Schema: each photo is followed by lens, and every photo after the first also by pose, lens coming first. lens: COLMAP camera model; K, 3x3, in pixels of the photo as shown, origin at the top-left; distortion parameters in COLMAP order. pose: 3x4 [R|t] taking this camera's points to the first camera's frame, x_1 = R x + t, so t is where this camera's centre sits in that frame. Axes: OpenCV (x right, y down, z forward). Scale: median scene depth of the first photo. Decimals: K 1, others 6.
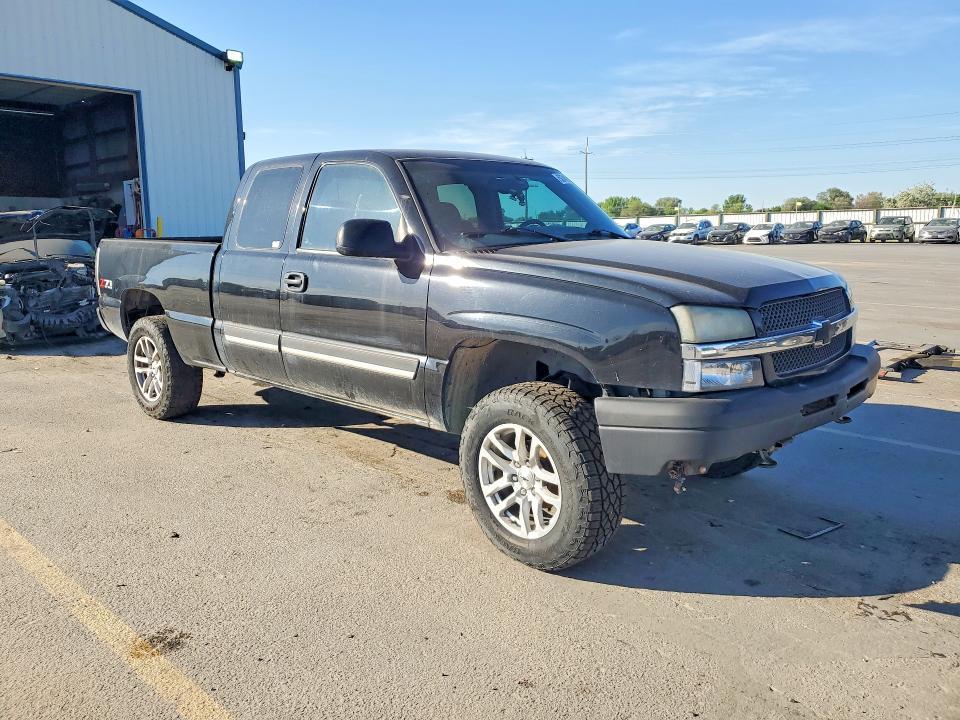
lens RADIAL K [[788.7, 0, 480.0], [0, 788.7, 360.0], [0, 0, 1]] dist [-0.005327, -0.000307]
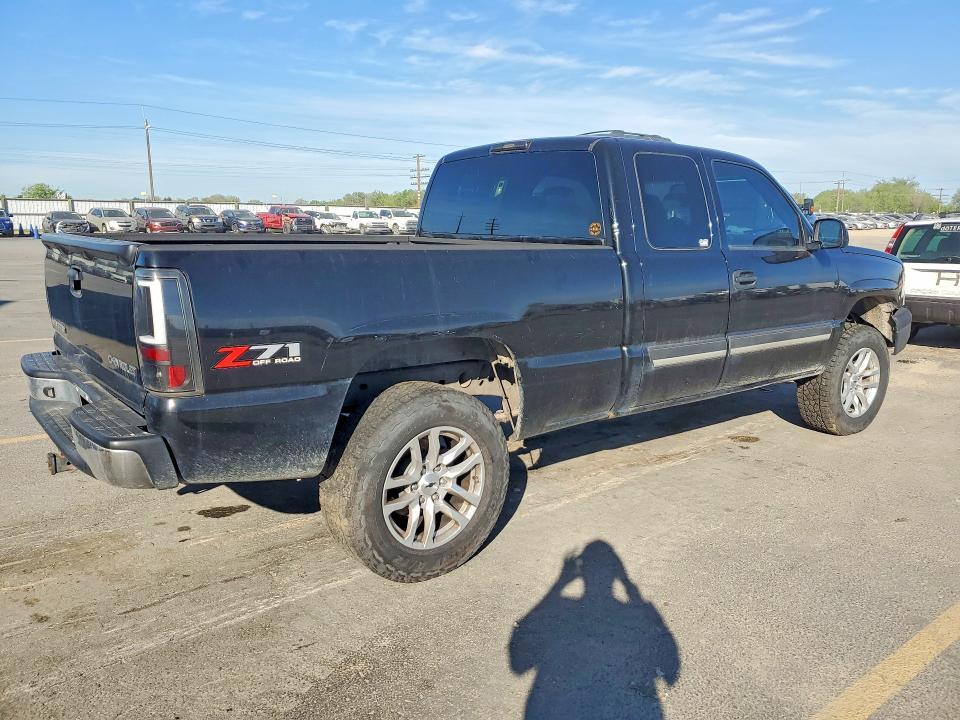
lens RADIAL K [[788.7, 0, 480.0], [0, 788.7, 360.0], [0, 0, 1]] dist [-0.005327, -0.000307]
pose [[0.110878, -0.167676, 0.979587, -1.112353], [0.155674, 0.976428, 0.149515, -0.176903], [-0.981566, 0.135918, 0.134367, 1.068216]]
